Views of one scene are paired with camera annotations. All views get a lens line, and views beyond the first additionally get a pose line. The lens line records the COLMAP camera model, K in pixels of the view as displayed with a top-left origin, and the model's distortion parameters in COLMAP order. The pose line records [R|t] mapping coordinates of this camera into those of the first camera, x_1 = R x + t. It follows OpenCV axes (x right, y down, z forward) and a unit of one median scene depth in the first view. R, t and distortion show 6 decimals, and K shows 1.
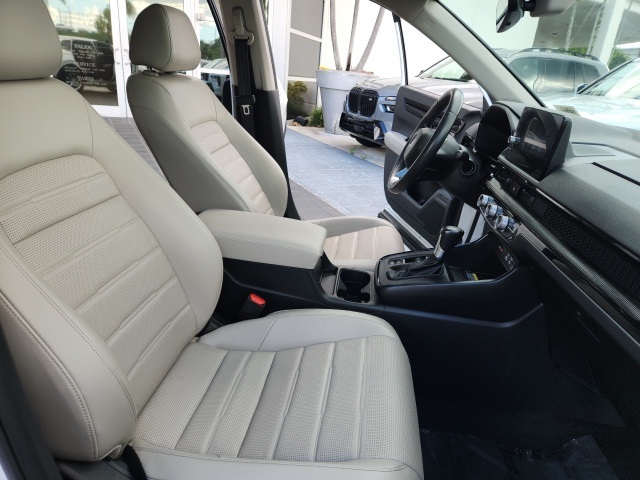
lens RADIAL K [[428.3, 0, 316.3], [0, 428.3, 240.0], [0, 0, 1]] dist [0.071887, -0.063176]
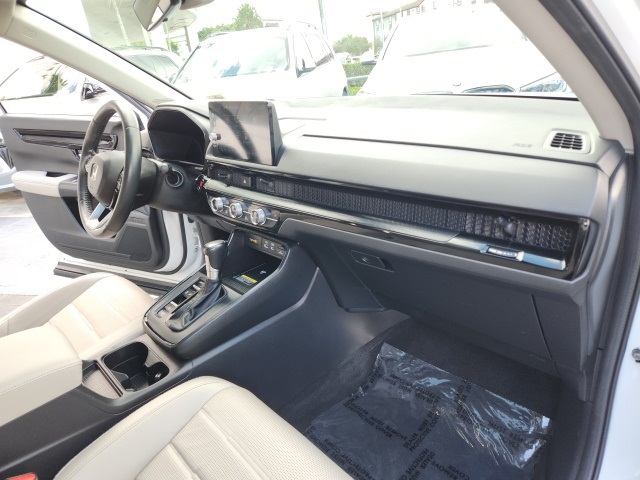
lens RADIAL K [[428.3, 0, 316.3], [0, 428.3, 240.0], [0, 0, 1]] dist [0.071887, -0.063176]
pose [[0.626237, -0.446535, 0.639088, -0.116468], [0.447791, 0.877043, 0.174009, -0.089734], [-0.638209, 0.177207, 0.749191, 0.173244]]
